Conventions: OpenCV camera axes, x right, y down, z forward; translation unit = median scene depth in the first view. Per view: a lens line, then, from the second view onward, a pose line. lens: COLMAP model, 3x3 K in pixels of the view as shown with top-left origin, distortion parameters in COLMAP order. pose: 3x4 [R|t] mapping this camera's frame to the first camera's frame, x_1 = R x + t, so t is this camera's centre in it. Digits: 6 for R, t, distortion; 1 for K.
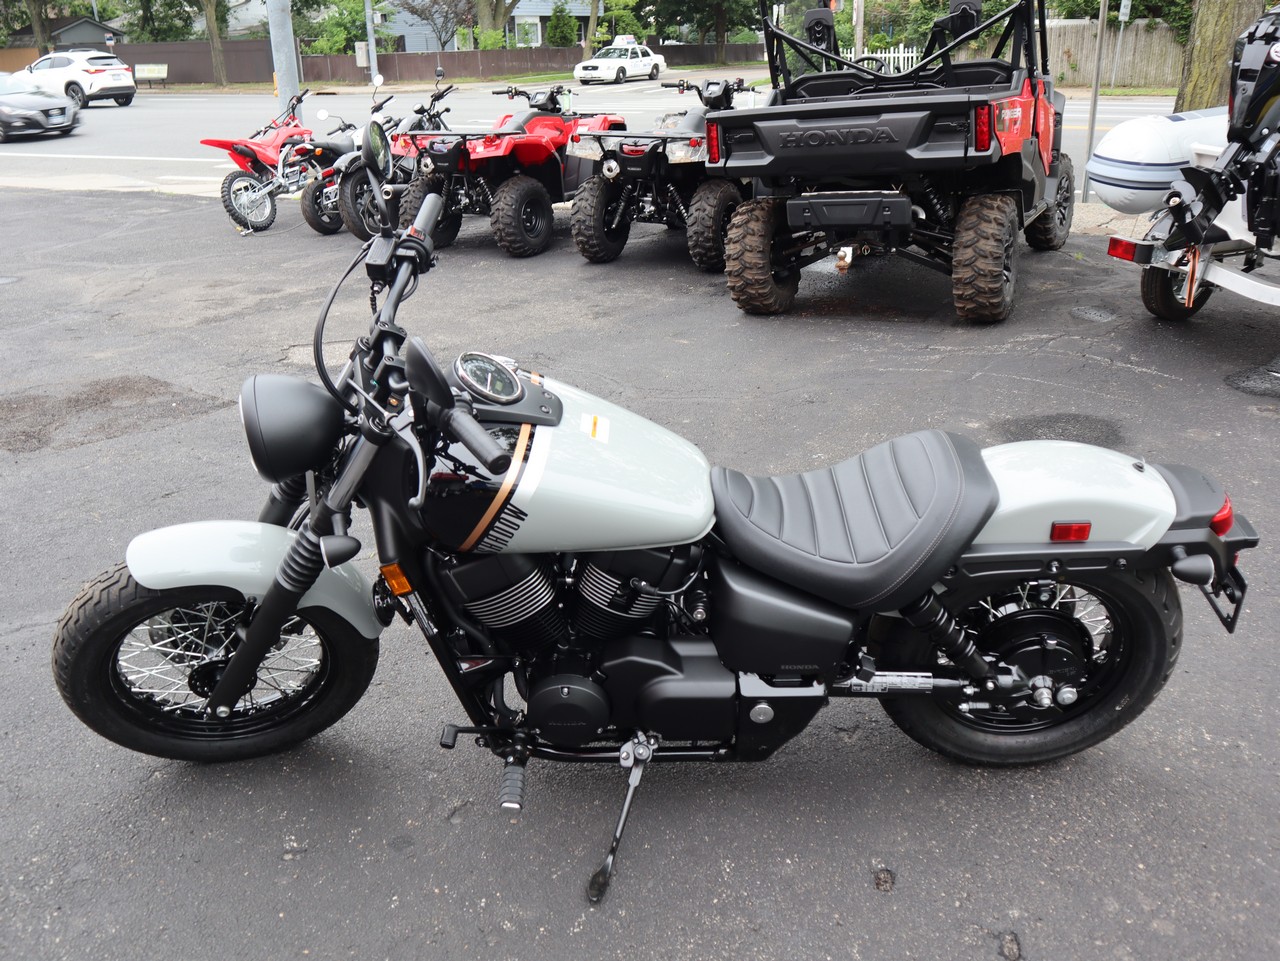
lens RADIAL K [[1081.1, 0, 643.4], [0, 1081.1, 487.3], [0, 0, 1]] dist [-0.105522, 0.085745]
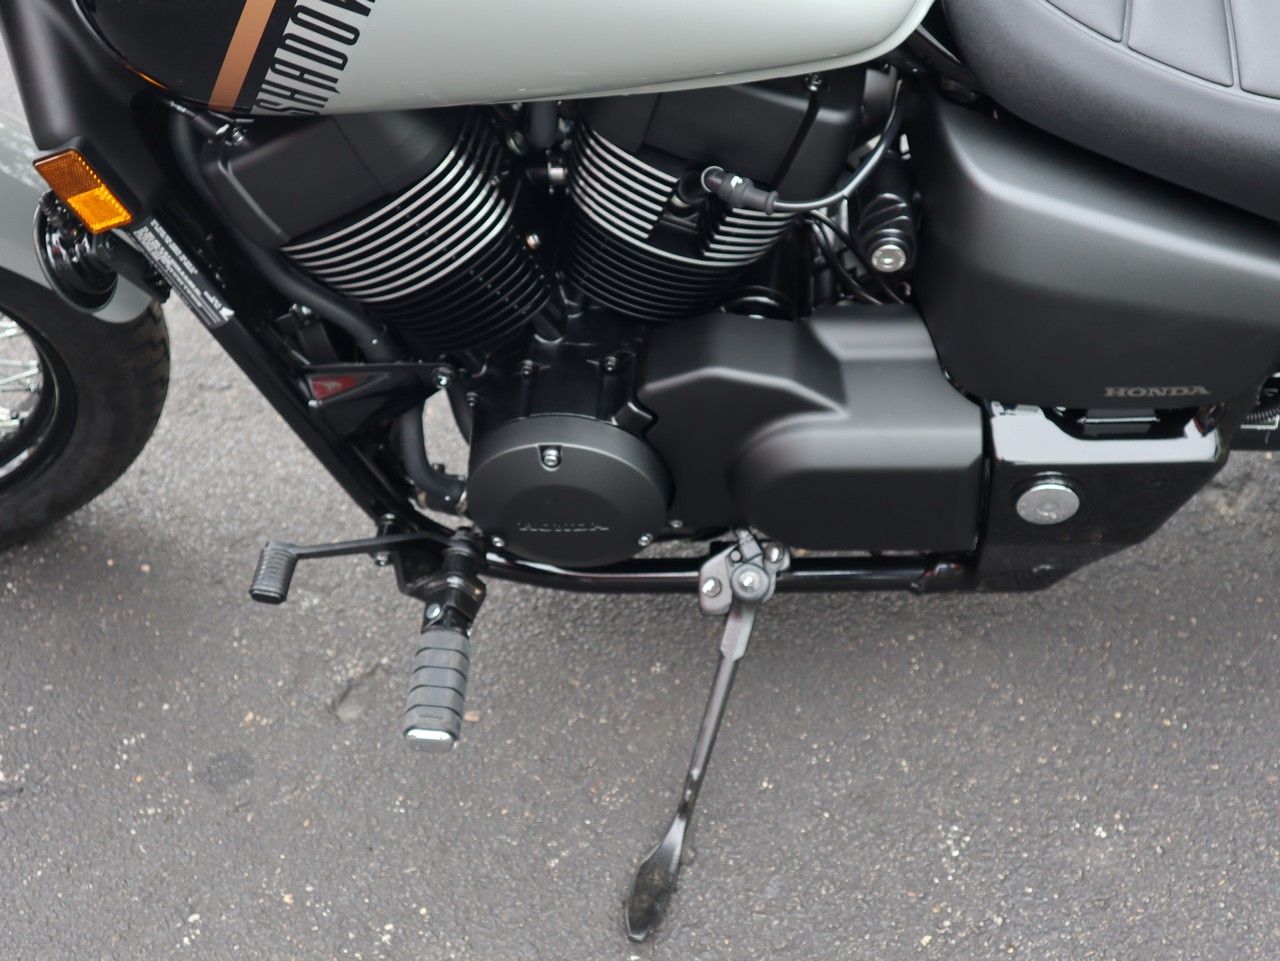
lens RADIAL K [[1558.2, 0, 649.4], [0, 1558.2, 477.8], [0, 0, 1]] dist [-0.014885, 0.067363]
pose [[0.994735, -0.011862, -0.101796, 0.022415], [0.042199, 0.952576, 0.301362, 0.022697], [0.093393, -0.304071, 0.948061, 0.438824]]
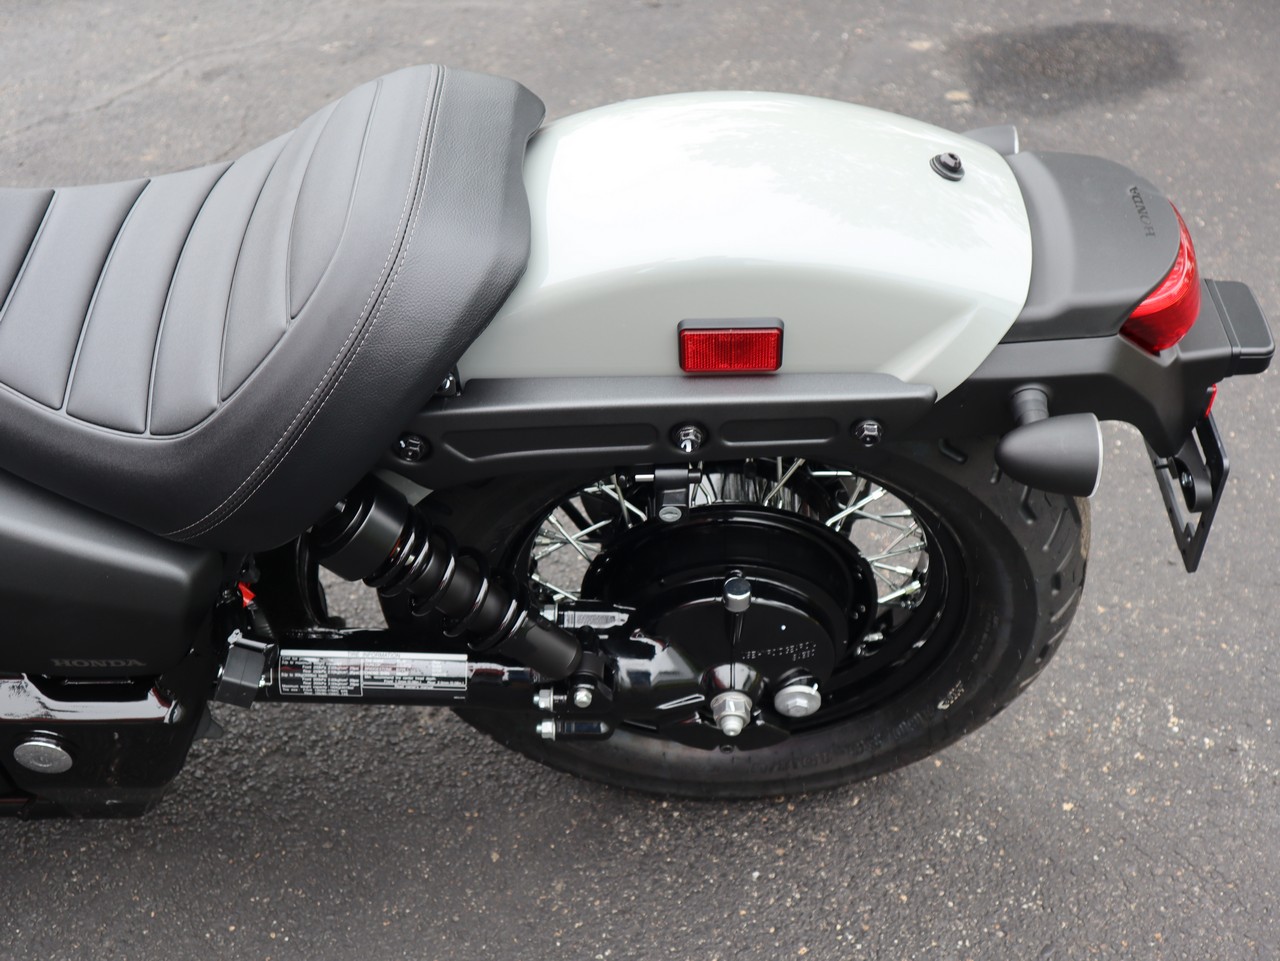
lens RADIAL K [[1417.7, 0, 640.0], [0, 1417.7, 480.5], [0, 0, 1]] dist [-0.046141, 0.126715]
pose [[0.999989, -0.004443, 0.001294, 0.340080], [0.004004, 0.970876, 0.239549, -0.029753], [-0.002320, -0.239542, 0.970883, 0.469619]]
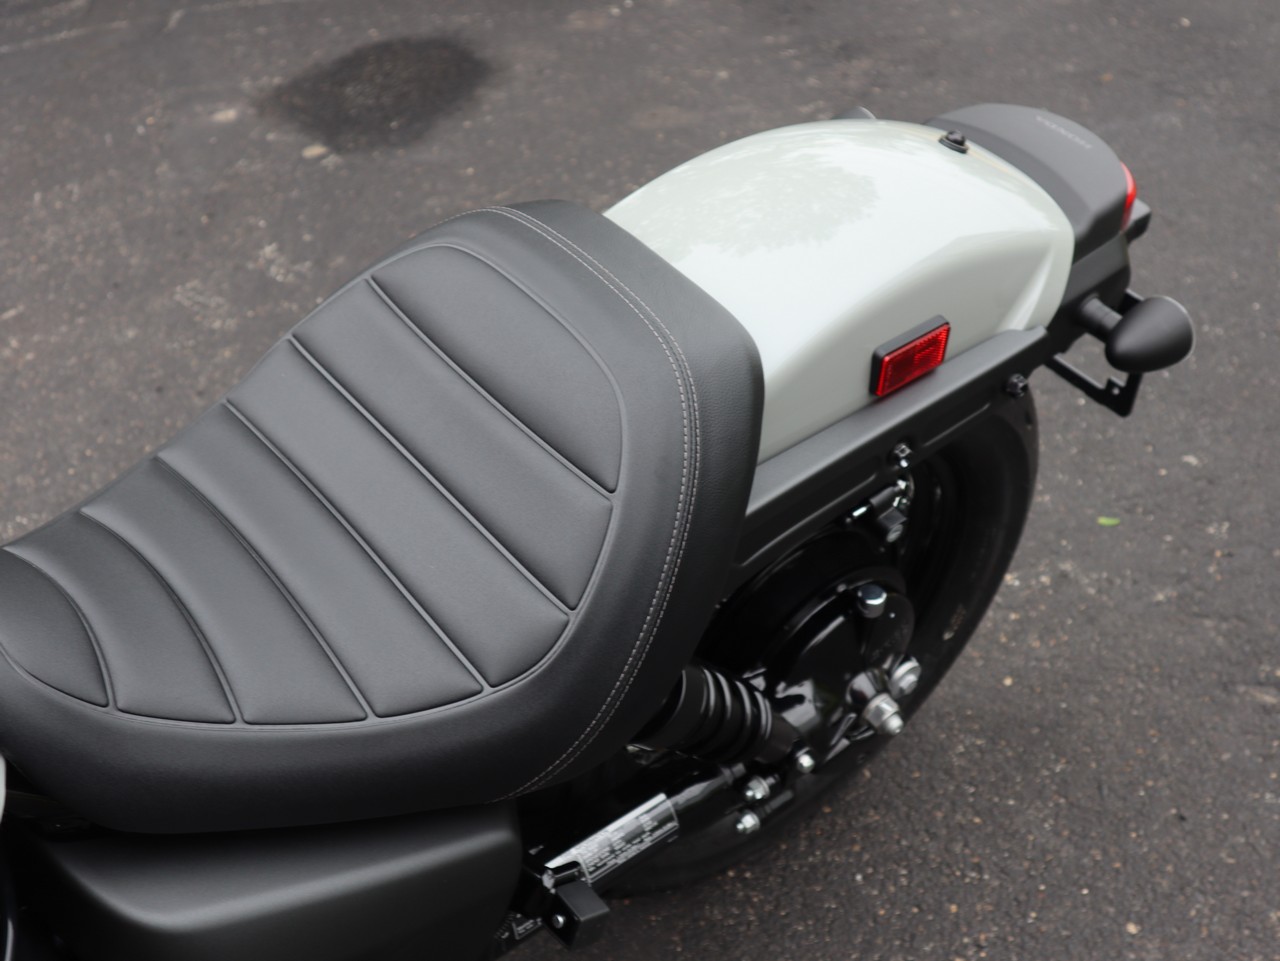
lens RADIAL K [[1558.2, 0, 649.4], [0, 1558.2, 477.8], [0, 0, 1]] dist [-0.014885, 0.067363]
pose [[0.764267, -0.400197, 0.505705, 0.017033], [0.296186, 0.914387, 0.275989, -0.097690], [-0.572861, -0.061147, 0.817369, 0.536512]]
